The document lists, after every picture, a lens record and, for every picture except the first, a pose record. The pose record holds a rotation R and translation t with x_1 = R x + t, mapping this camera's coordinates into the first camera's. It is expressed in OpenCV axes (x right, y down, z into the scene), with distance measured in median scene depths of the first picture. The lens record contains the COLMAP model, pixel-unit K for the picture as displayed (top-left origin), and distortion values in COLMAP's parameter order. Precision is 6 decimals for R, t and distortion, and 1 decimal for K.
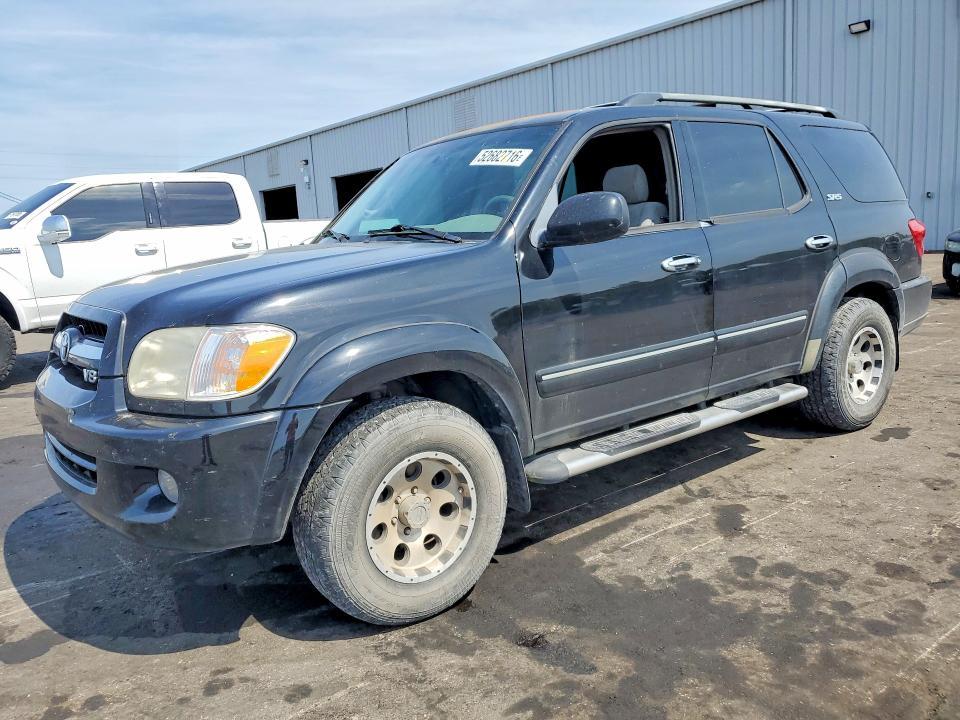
lens RADIAL K [[753.0, 0, 476.8], [0, 753.0, 347.8], [0, 0, 1]] dist [0.012666, 0.006356]
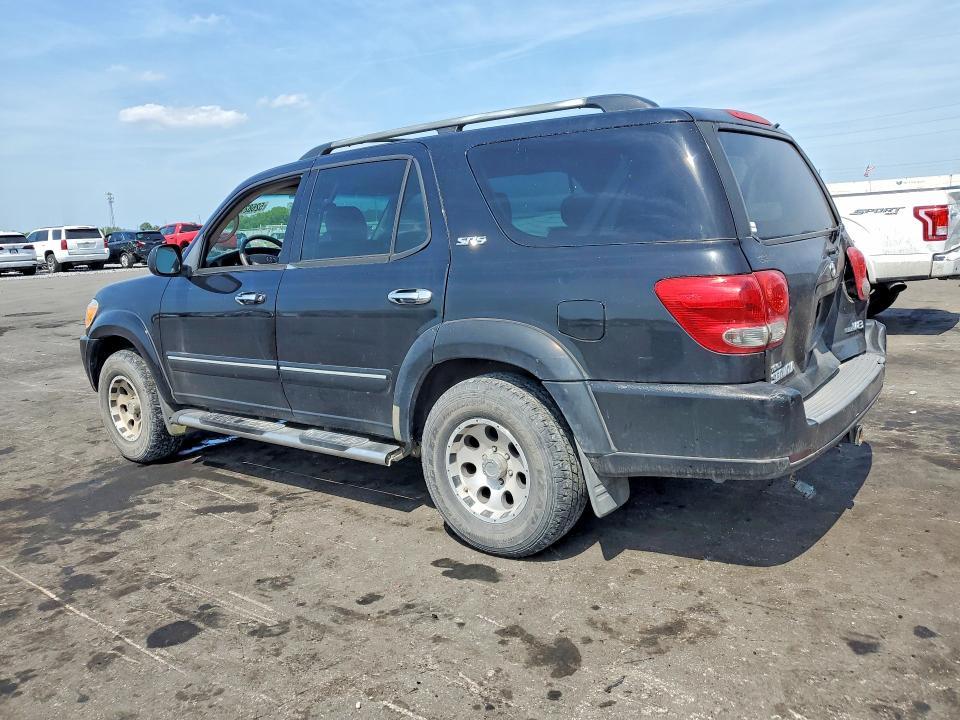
lens RADIAL K [[753.0, 0, 476.8], [0, 753.0, 347.8], [0, 0, 1]] dist [0.012666, 0.006356]
pose [[0.265405, 0.198777, -0.943423, 1.762454], [-0.116642, 0.977949, 0.173238, -0.329674], [0.957055, 0.064065, 0.282739, 1.162597]]
